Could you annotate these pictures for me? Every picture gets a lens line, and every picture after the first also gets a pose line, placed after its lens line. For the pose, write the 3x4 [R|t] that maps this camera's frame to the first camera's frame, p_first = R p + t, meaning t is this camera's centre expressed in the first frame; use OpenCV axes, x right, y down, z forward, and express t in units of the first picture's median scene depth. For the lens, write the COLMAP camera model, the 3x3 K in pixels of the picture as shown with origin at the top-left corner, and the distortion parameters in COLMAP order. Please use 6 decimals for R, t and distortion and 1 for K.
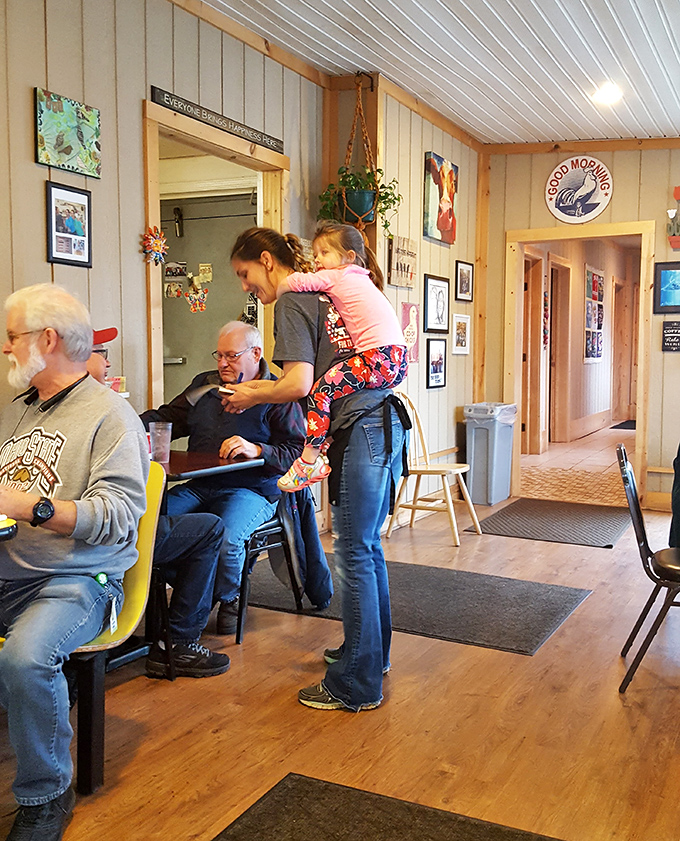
lens RADIAL K [[877.4, 0, 339.8], [0, 877.4, 416.3], [0, 0, 1]] dist [0.020515, 0.000000]
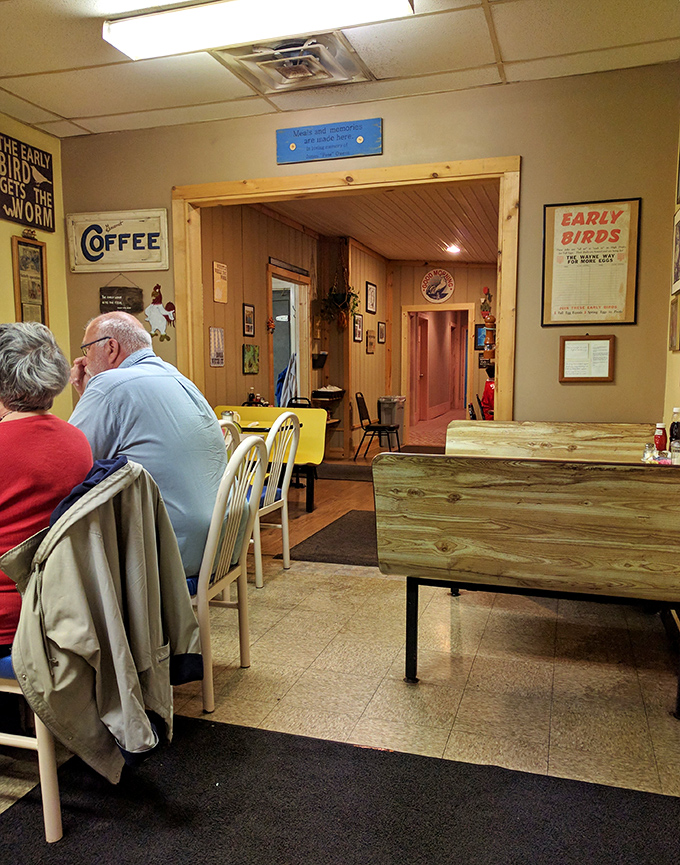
lens RADIAL K [[703.6, 0, 340.3], [0, 703.6, 436.9], [0, 0, 1]] dist [0.002925, 0.000115]
pose [[0.987126, -0.018979, 0.158813, -0.204363], [0.013868, 0.999352, 0.033230, 0.025450], [-0.159341, -0.030600, 0.986749, -0.541664]]
